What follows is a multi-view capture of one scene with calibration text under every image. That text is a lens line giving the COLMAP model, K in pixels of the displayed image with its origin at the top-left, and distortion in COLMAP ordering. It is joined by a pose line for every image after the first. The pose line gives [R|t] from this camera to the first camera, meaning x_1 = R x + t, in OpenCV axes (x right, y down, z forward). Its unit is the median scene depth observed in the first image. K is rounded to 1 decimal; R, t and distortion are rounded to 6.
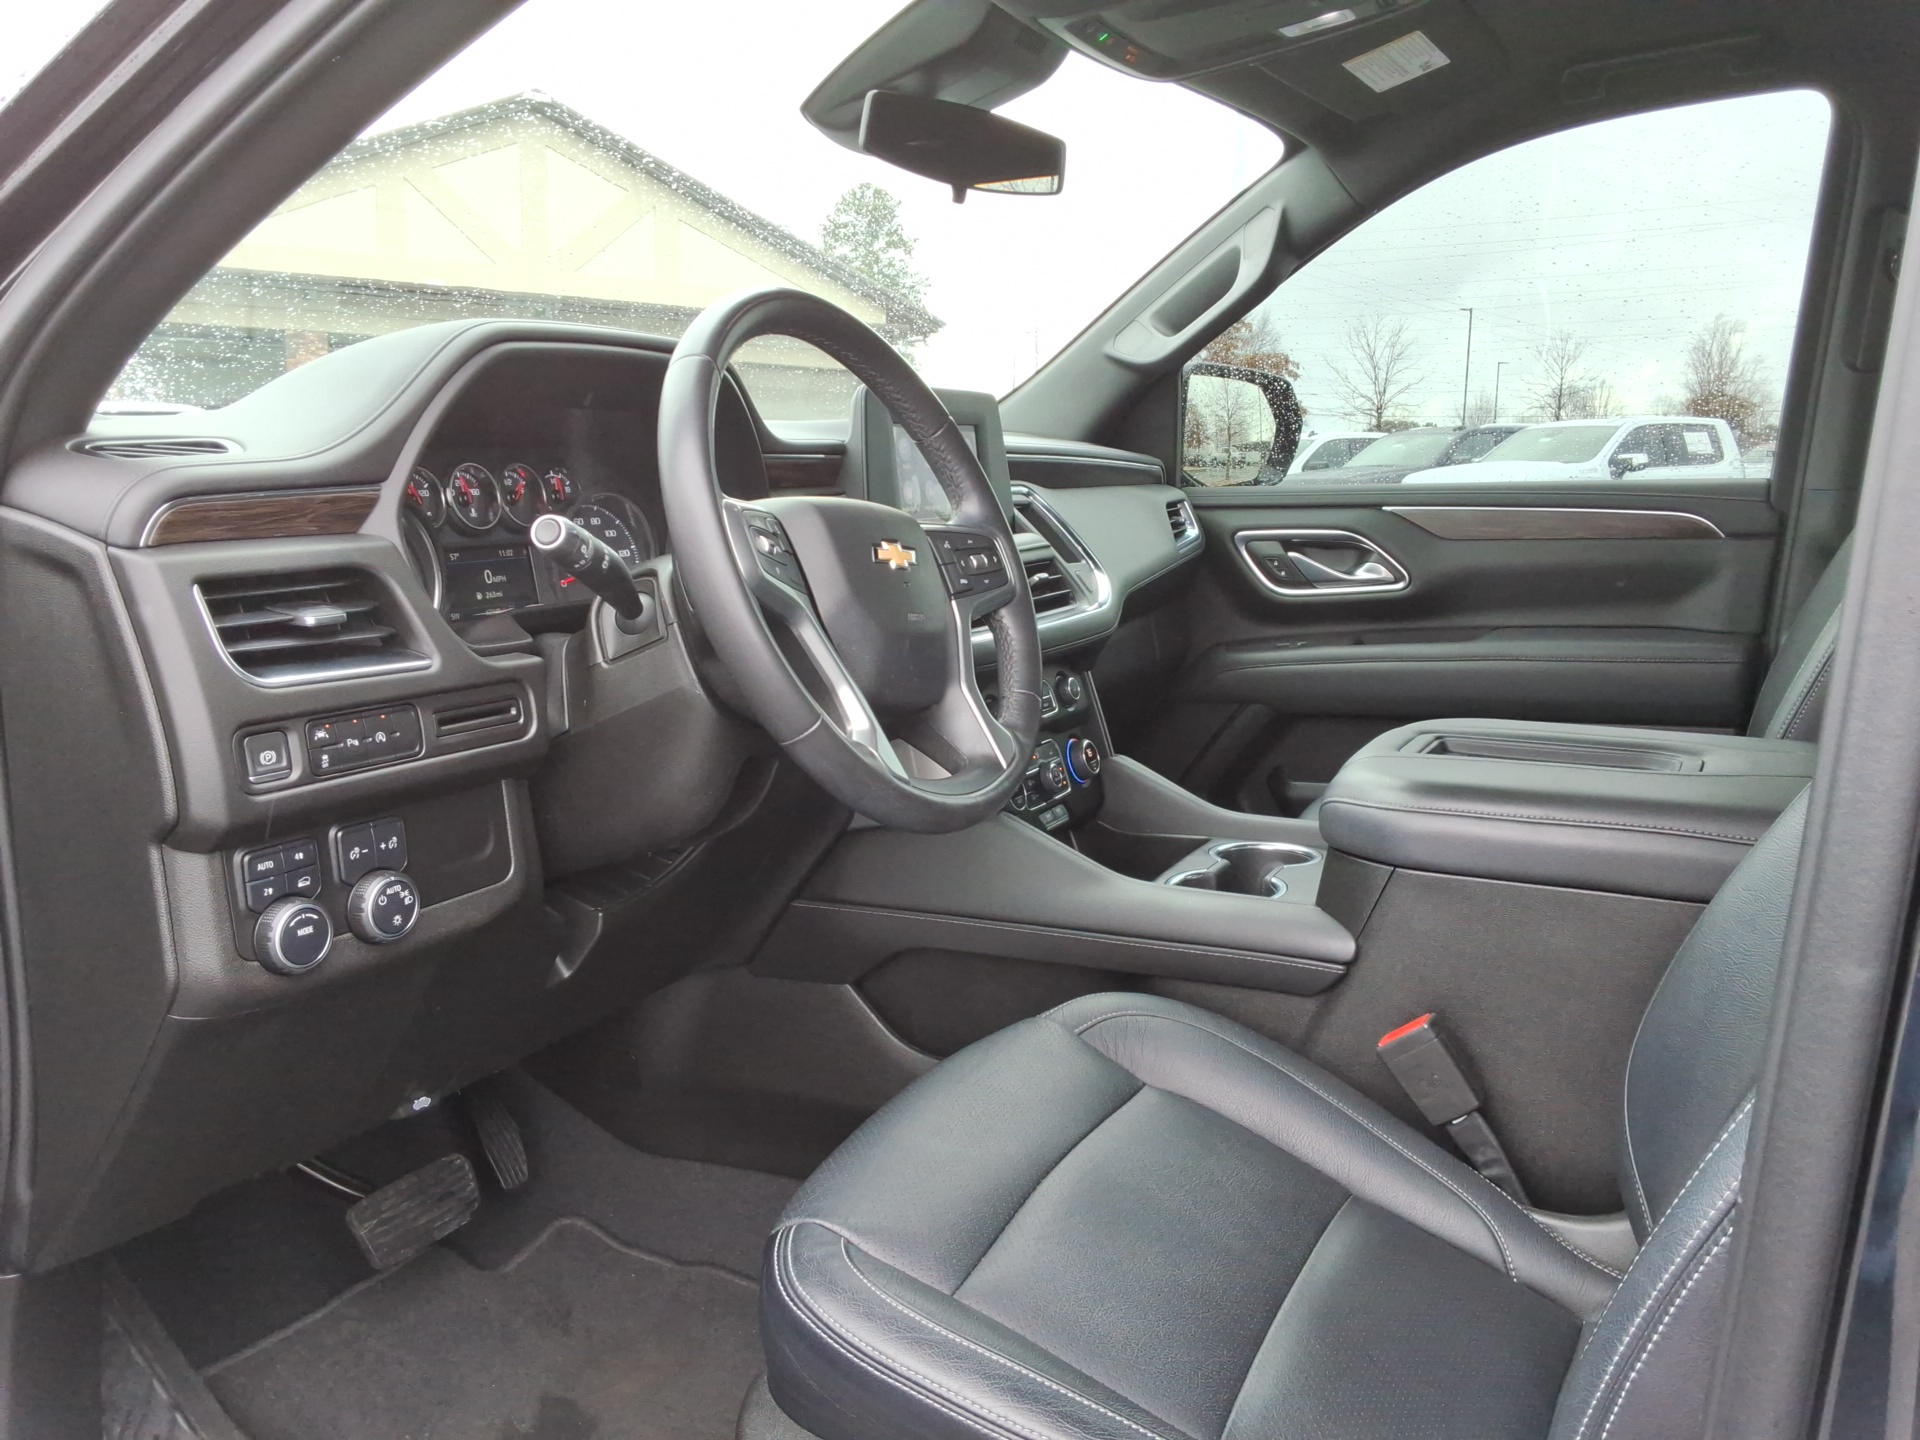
lens RADIAL K [[1556.5, 0, 962.3], [0, 1556.5, 699.3], [0, 0, 1]] dist [0.174943, -0.293207]
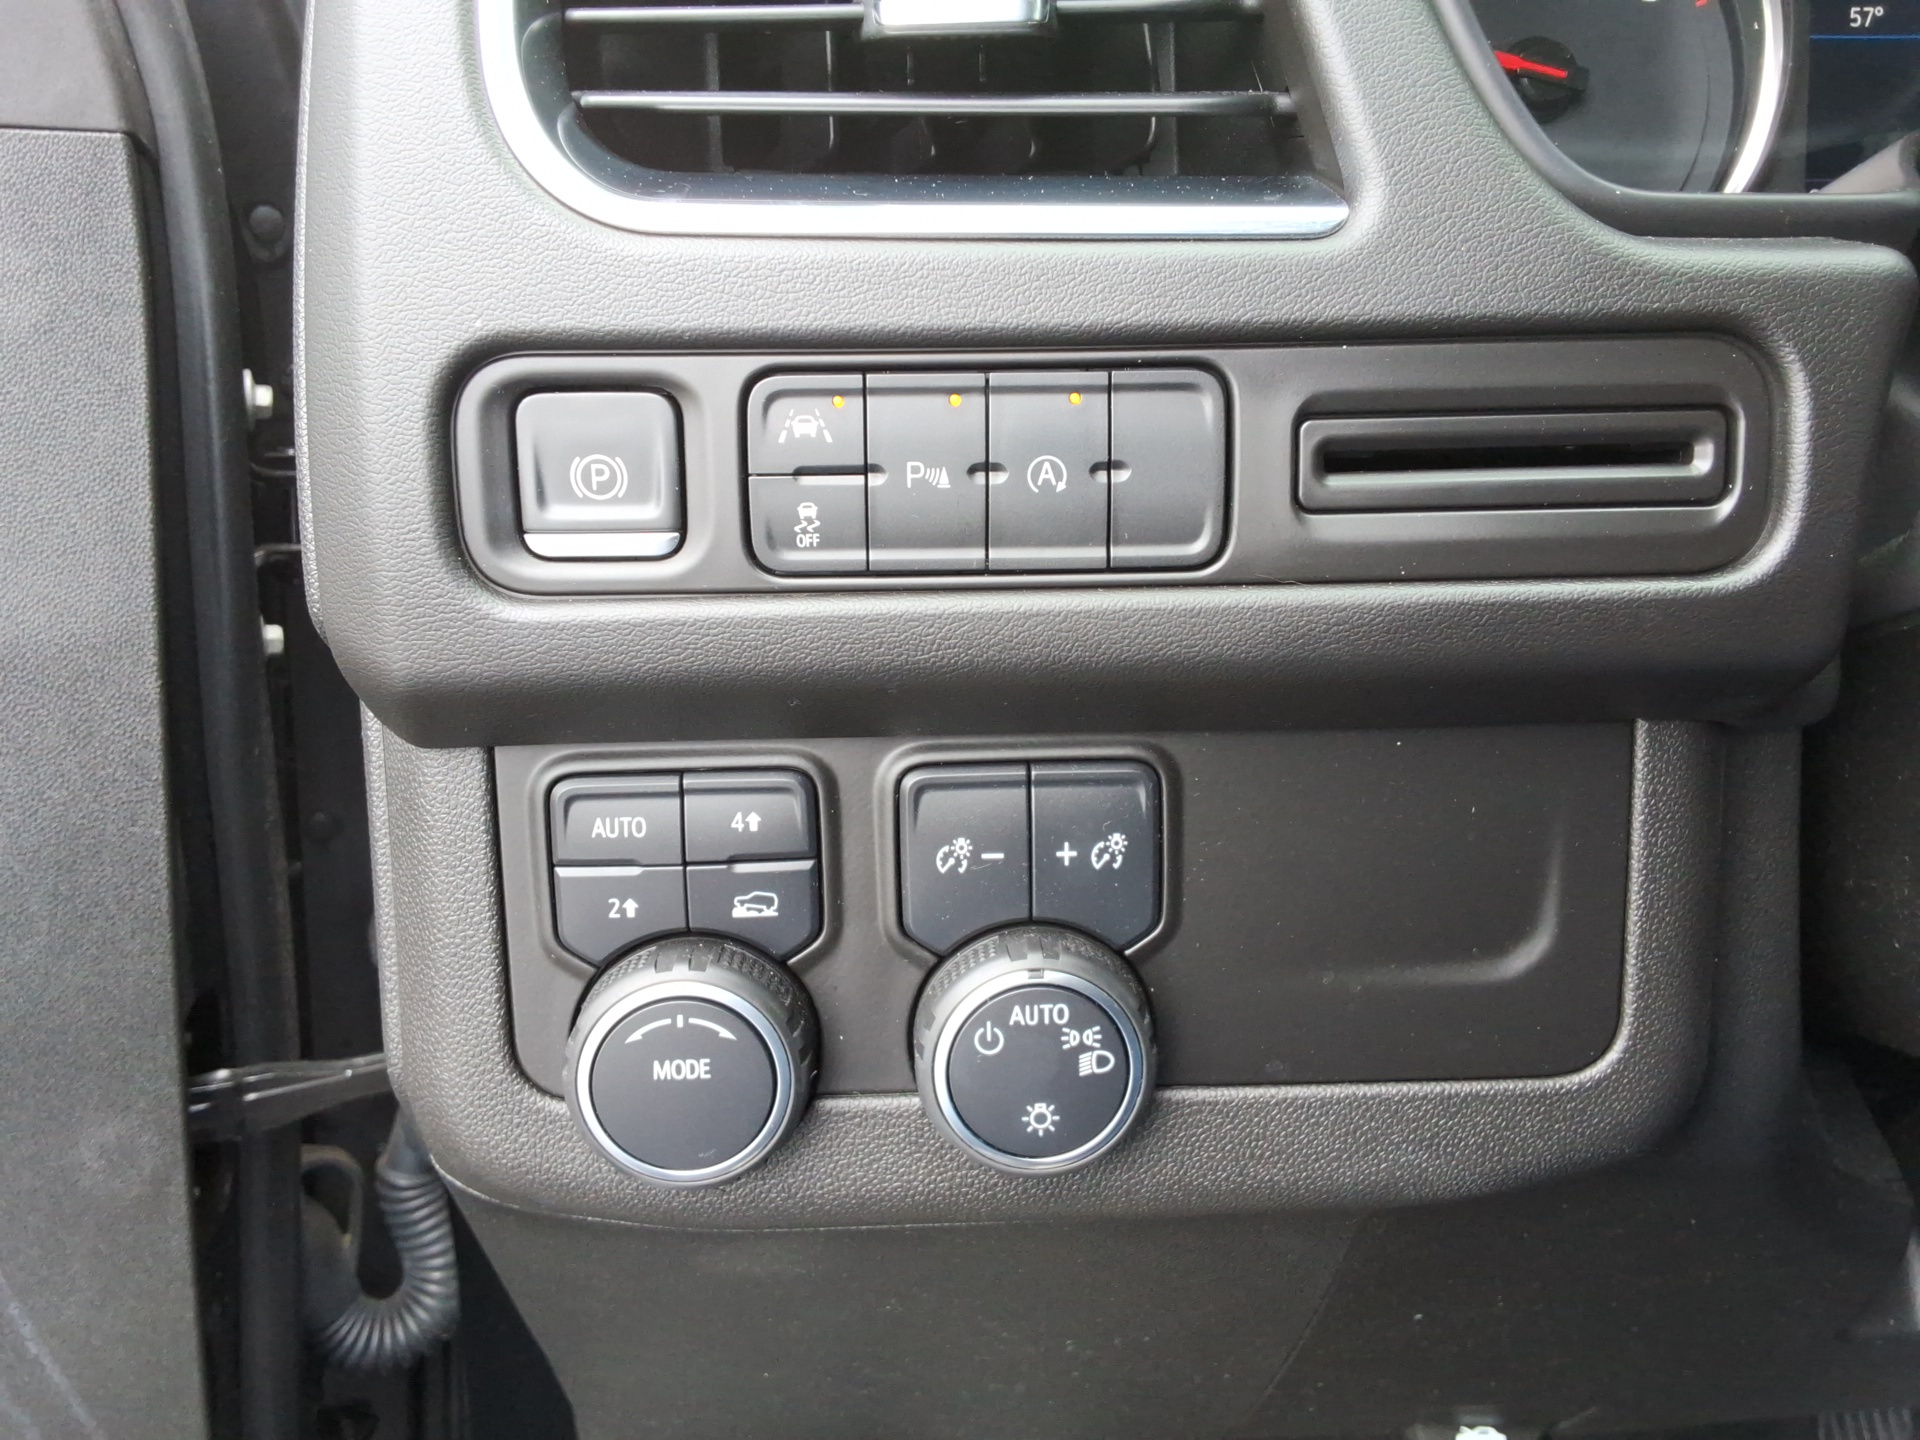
lens RADIAL K [[1556.5, 0, 962.3], [0, 1556.5, 699.3], [0, 0, 1]] dist [0.174943, -0.293207]
pose [[0.524720, 0.234417, -0.818363, -0.133643], [-0.130071, 0.972127, 0.195063, 0.010043], [0.841279, 0.004091, 0.540586, 0.757796]]
